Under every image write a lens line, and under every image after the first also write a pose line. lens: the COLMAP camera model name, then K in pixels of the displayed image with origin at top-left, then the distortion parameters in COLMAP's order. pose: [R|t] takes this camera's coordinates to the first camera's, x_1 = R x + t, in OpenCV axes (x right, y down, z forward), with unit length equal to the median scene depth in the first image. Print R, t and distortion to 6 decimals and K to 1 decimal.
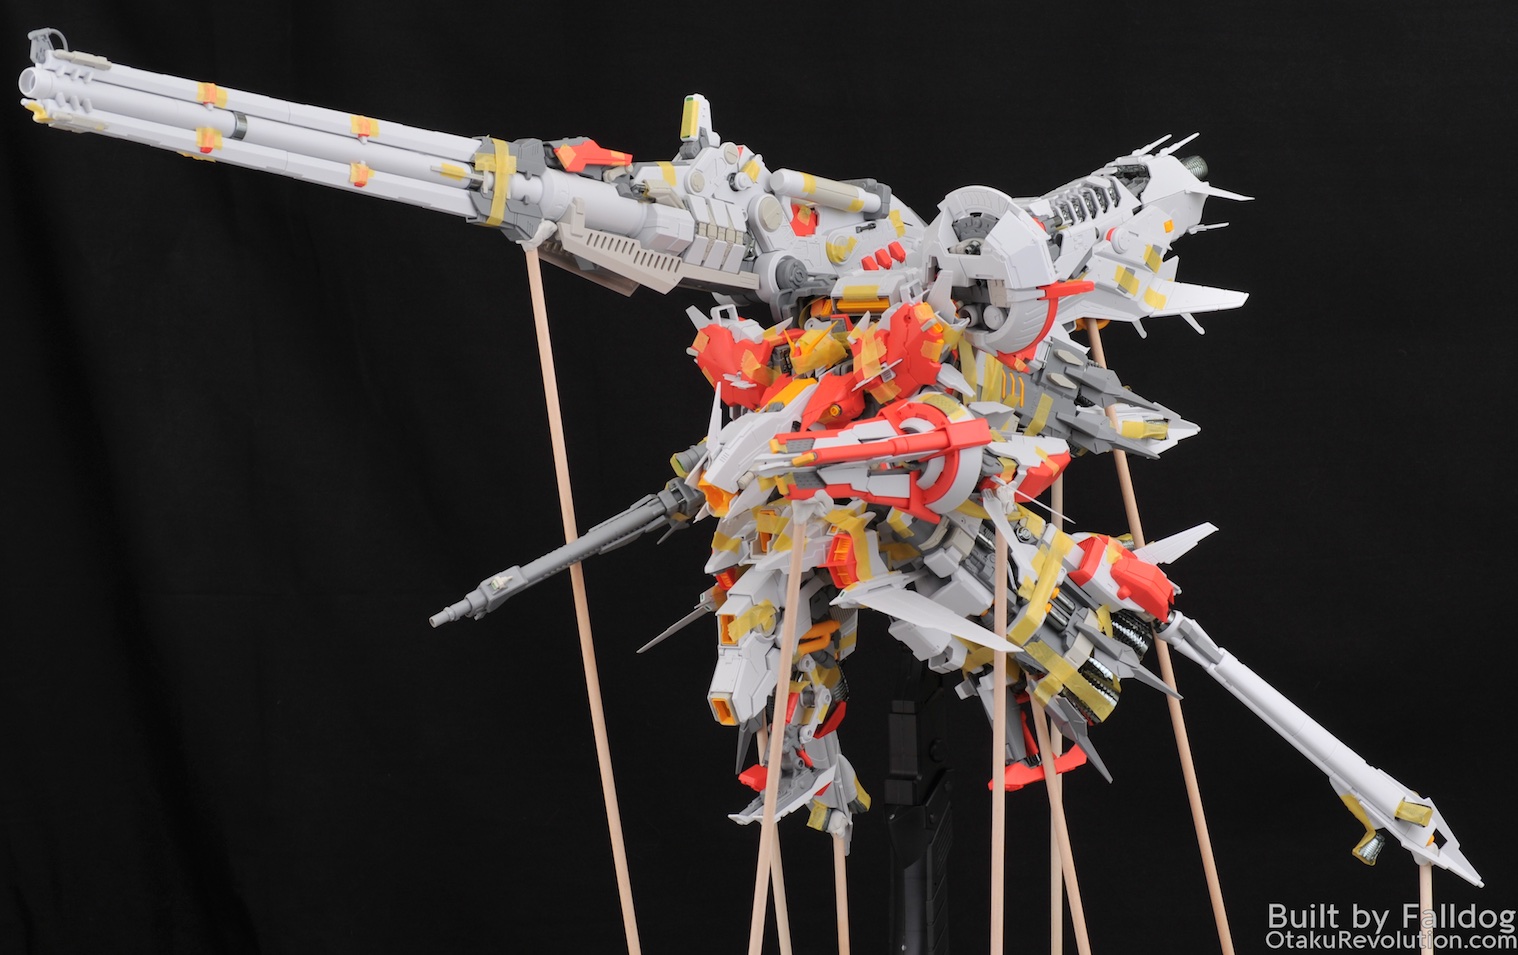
lens RADIAL K [[5128.6, 0, 759.0], [0, 5128.6, 477.5], [0, 0, 1]] dist [-0.064335, -5.019953]
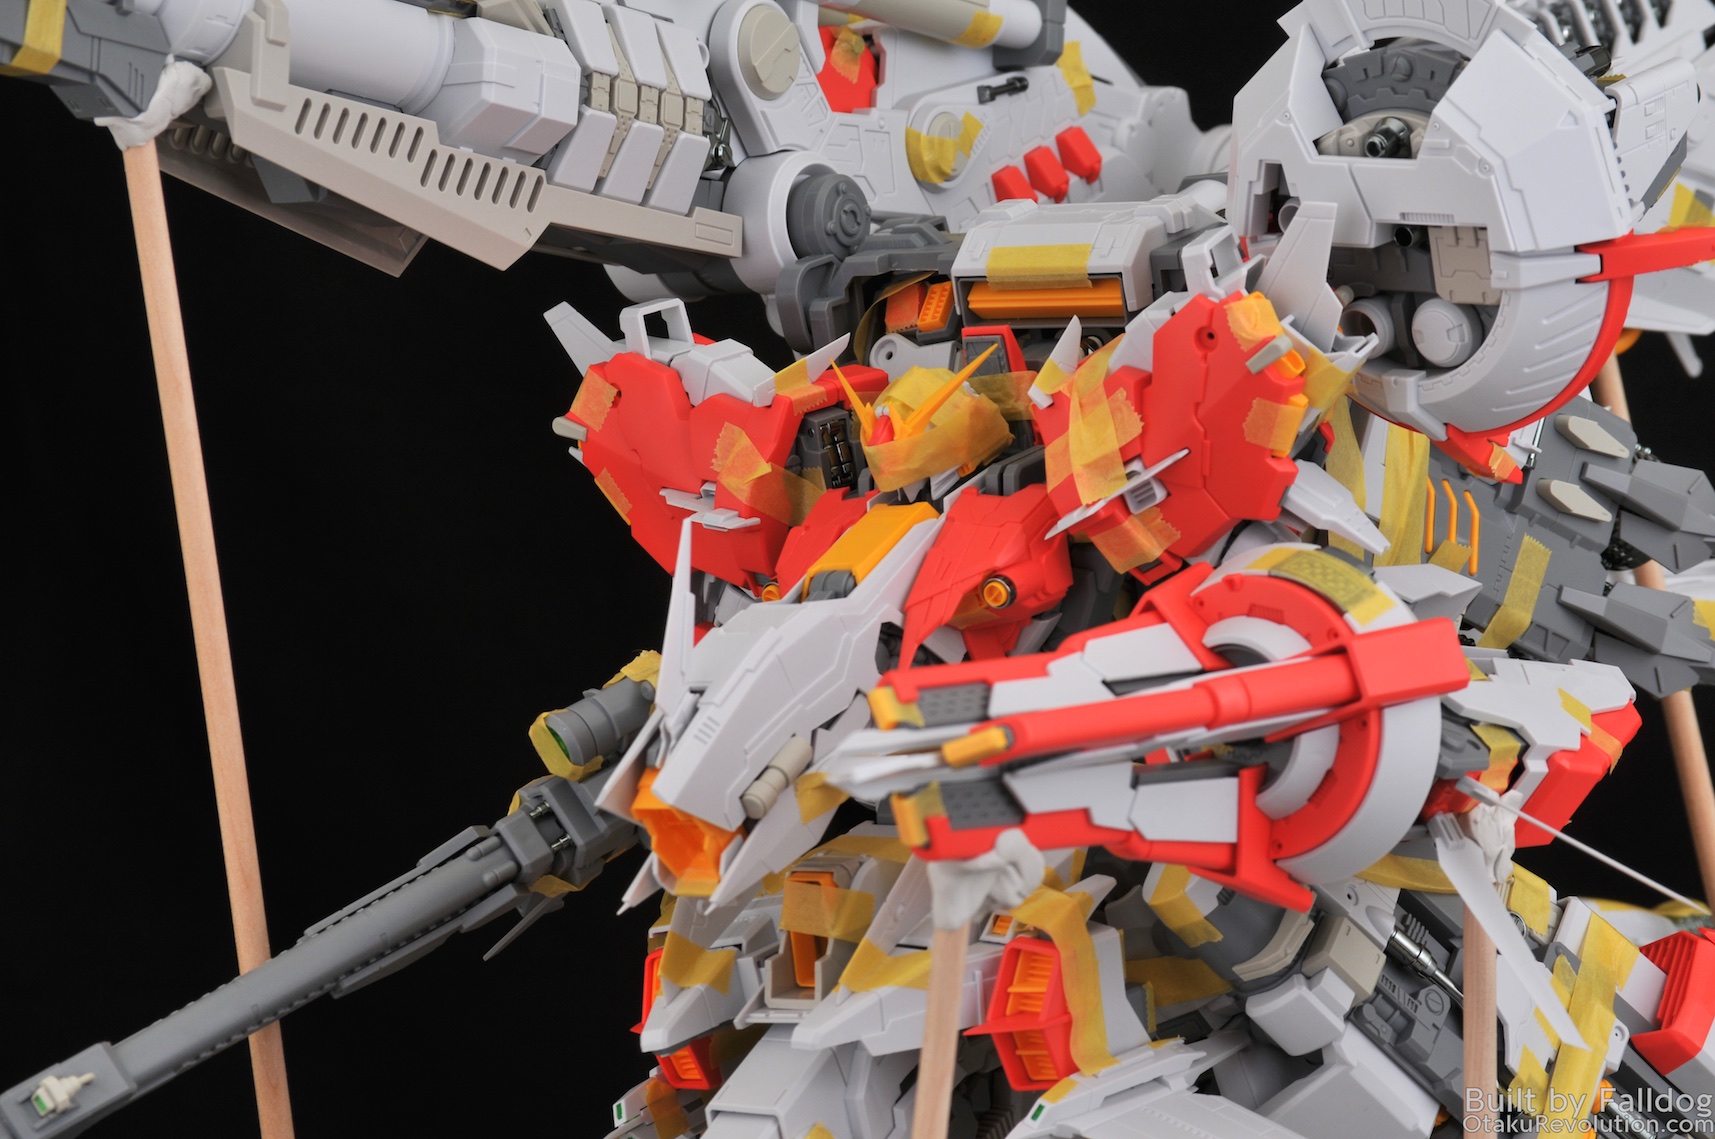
lens RADIAL K [[8767.8, 0, 894.9], [0, 8767.8, 539.6], [0, 0, 1]] dist [1.646712, 6.863535]
pose [[0.995707, -0.007075, 0.092296, -0.049184], [0.007282, 0.999972, -0.001908, -0.015641], [-0.092279, 0.002572, 0.995730, 0.383786]]
